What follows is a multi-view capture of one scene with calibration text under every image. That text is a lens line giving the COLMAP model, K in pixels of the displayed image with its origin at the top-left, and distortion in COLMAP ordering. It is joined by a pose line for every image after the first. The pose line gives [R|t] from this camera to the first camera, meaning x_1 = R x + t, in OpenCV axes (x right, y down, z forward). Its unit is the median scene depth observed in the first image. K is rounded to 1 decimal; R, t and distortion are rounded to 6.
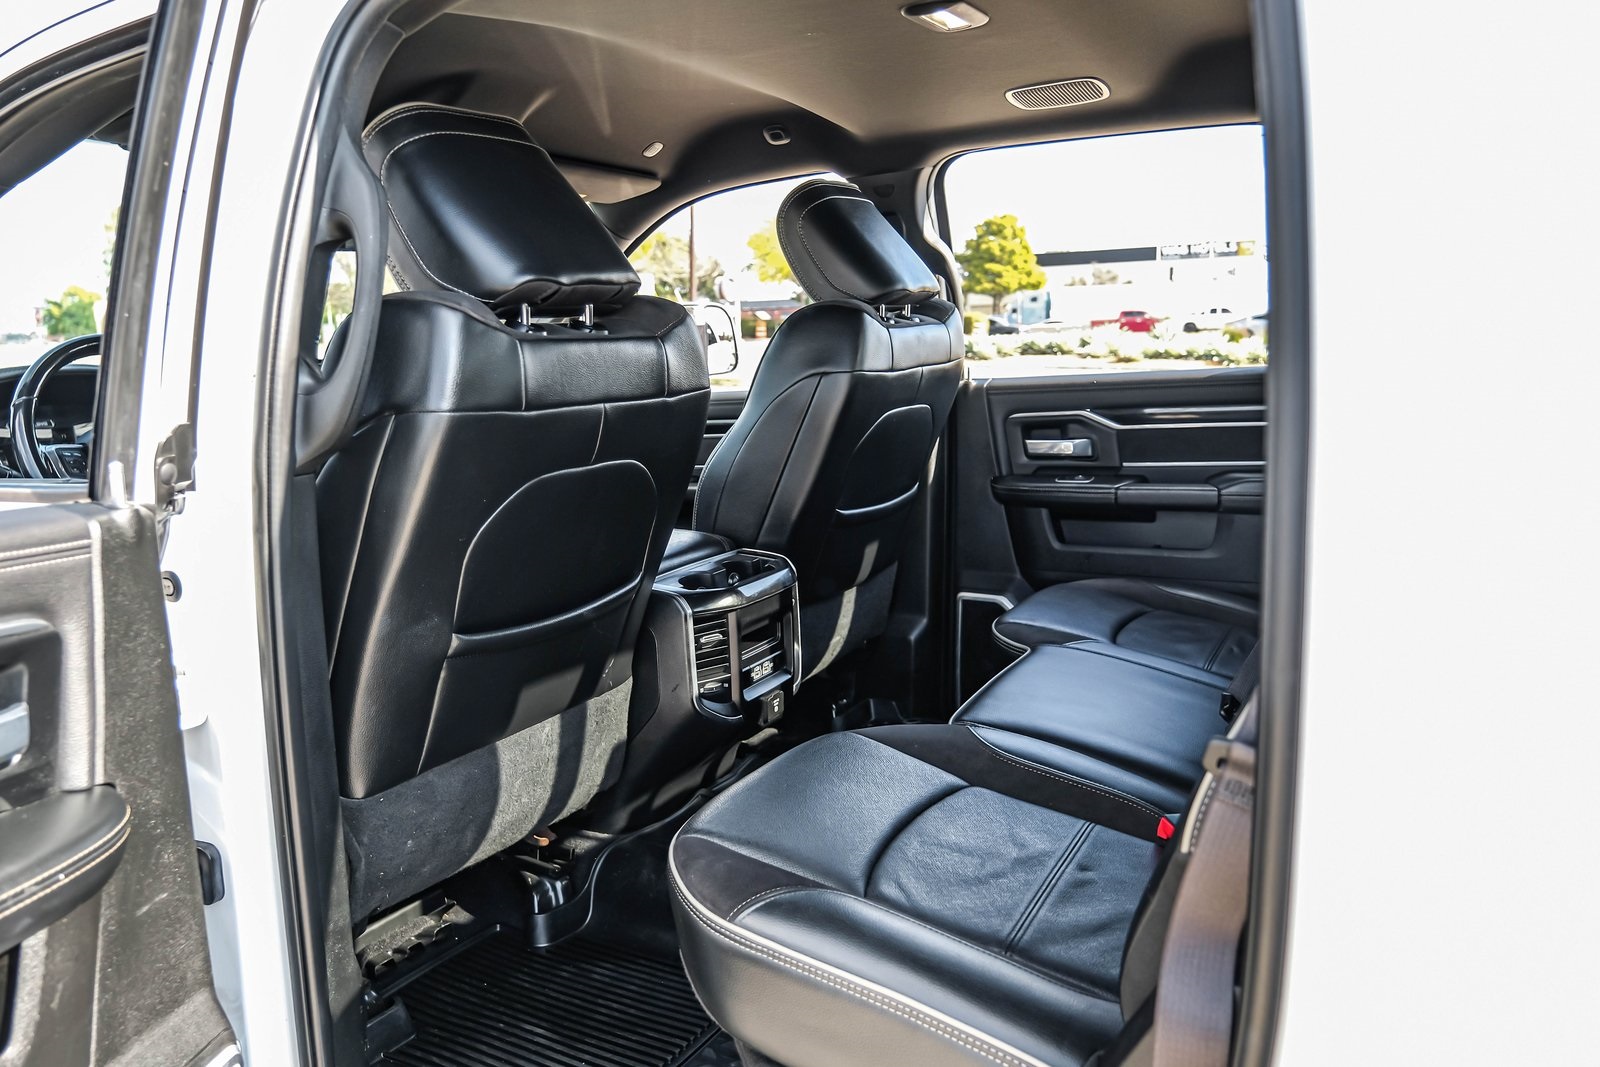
lens RADIAL K [[1103.0, 0, 789.4], [0, 1103.0, 557.5], [0, 0, 1]] dist [-0.026914, 0.001376]
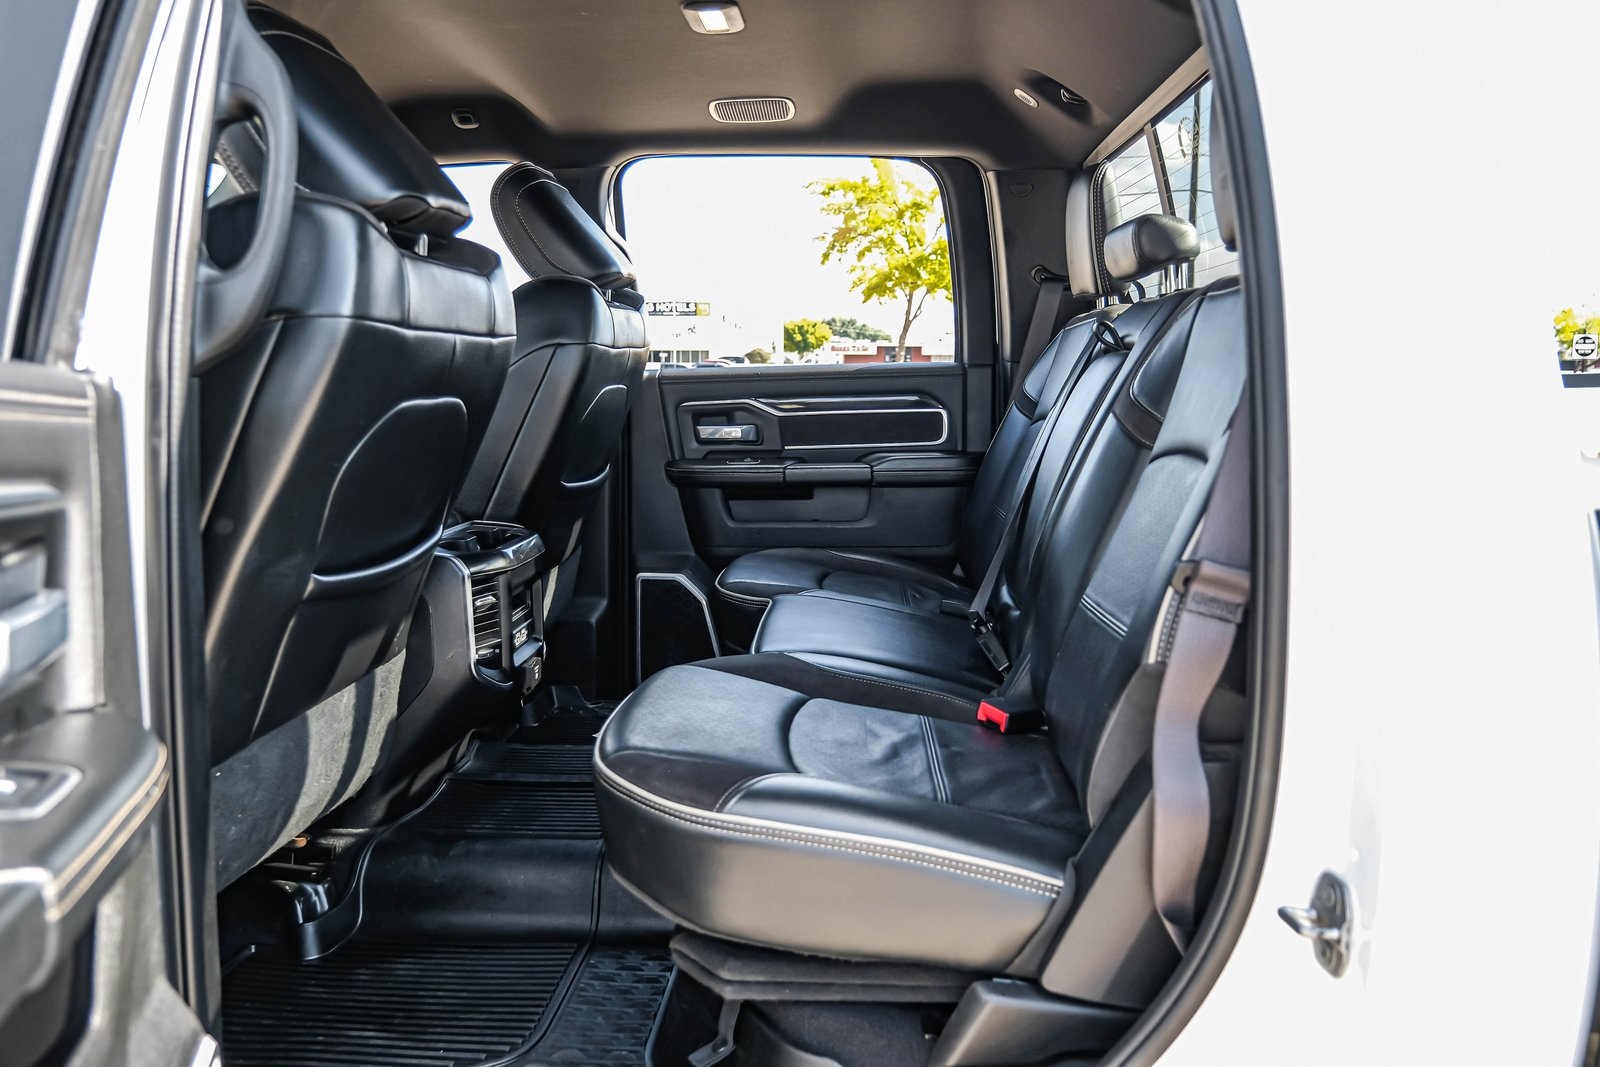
lens RADIAL K [[1072.7, 0, 808.1], [0, 1072.7, 487.3], [0, 0, 1]] dist [-0.020442, -0.000232]
pose [[0.902573, -0.016128, 0.430234, -0.206511], [0.054408, 0.995559, -0.076820, 0.058113], [-0.427084, 0.092744, 0.899443, 0.024204]]
